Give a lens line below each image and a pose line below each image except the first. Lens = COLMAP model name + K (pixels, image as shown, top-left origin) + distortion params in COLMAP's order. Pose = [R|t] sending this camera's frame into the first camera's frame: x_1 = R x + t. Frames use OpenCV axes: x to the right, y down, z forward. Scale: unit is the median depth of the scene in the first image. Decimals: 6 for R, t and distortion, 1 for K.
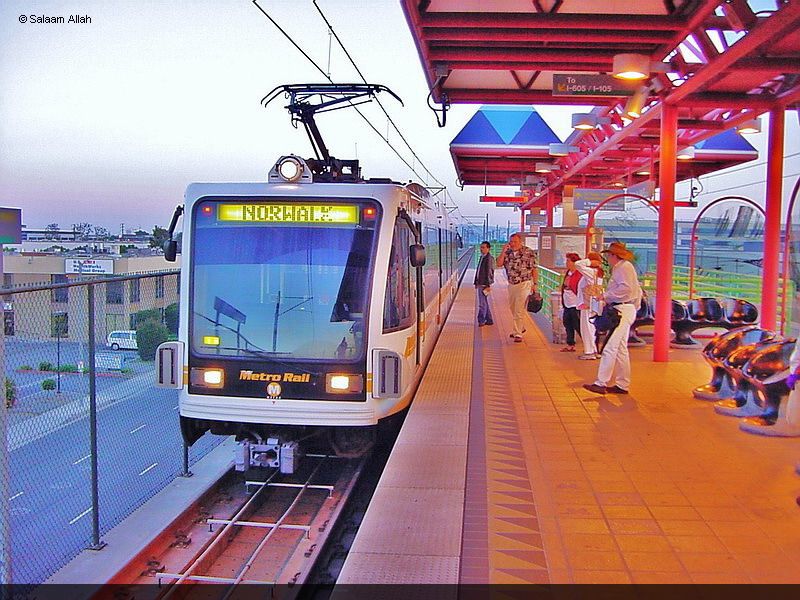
lens RADIAL K [[935.2, 0, 400.0], [0, 935.2, 300.0], [0, 0, 1]] dist [-0.069401, -0.016206]
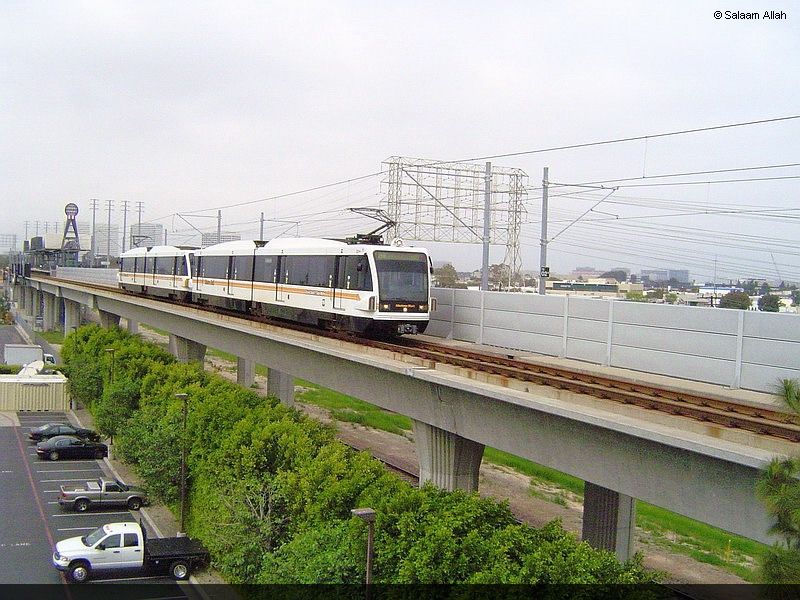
lens RADIAL K [[935.2, 0, 400.0], [0, 935.2, 300.0], [0, 0, 1]] dist [-0.069401, -0.016206]
pose [[0.861959, -0.000372, 0.506978, -1.779965], [0.013918, 0.999640, -0.022930, 0.132748], [-0.506787, 0.026821, 0.861654, -1.799013]]
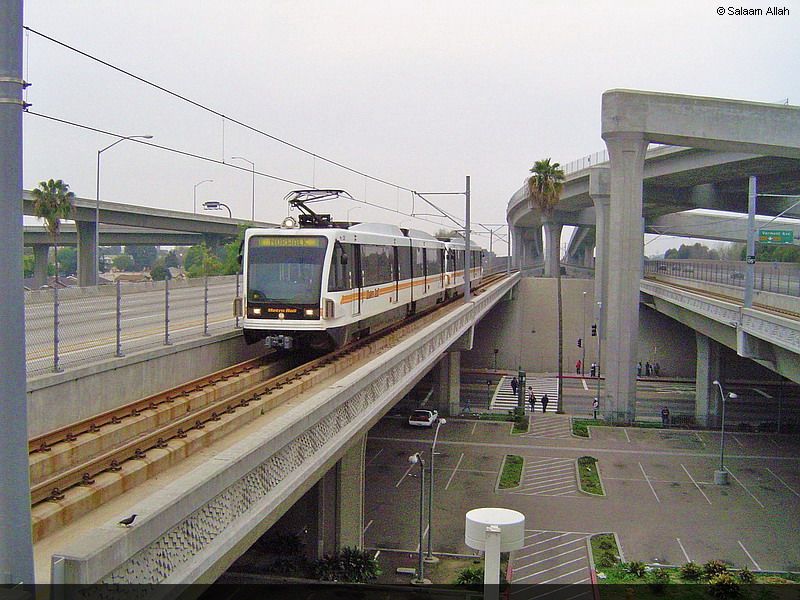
lens RADIAL K [[935.2, 0, 400.0], [0, 935.2, 300.0], [0, 0, 1]] dist [-0.069401, -0.016206]
pose [[0.996729, -0.010841, -0.080083, 0.347709], [0.008964, 0.999677, -0.023765, 0.111964], [0.080315, 0.022969, 0.996505, -1.321186]]
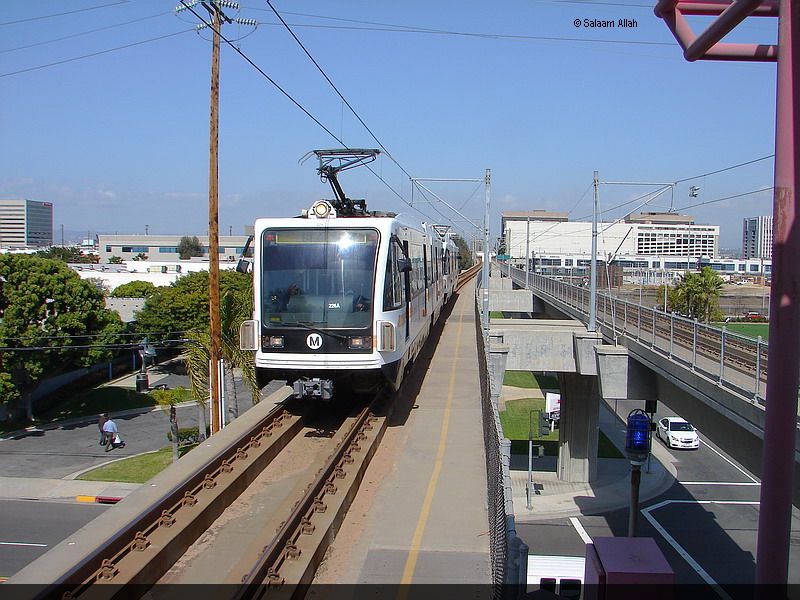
lens RADIAL K [[849.2, 0, 400.0], [0, 849.2, 300.0], [0, 0, 1]] dist [-0.015155, -0.006563]
pose [[0.999709, -0.023503, -0.005422, 0.019138], [0.023421, 0.999617, -0.014722, 0.037895], [0.005766, 0.014591, 0.999877, -0.440216]]
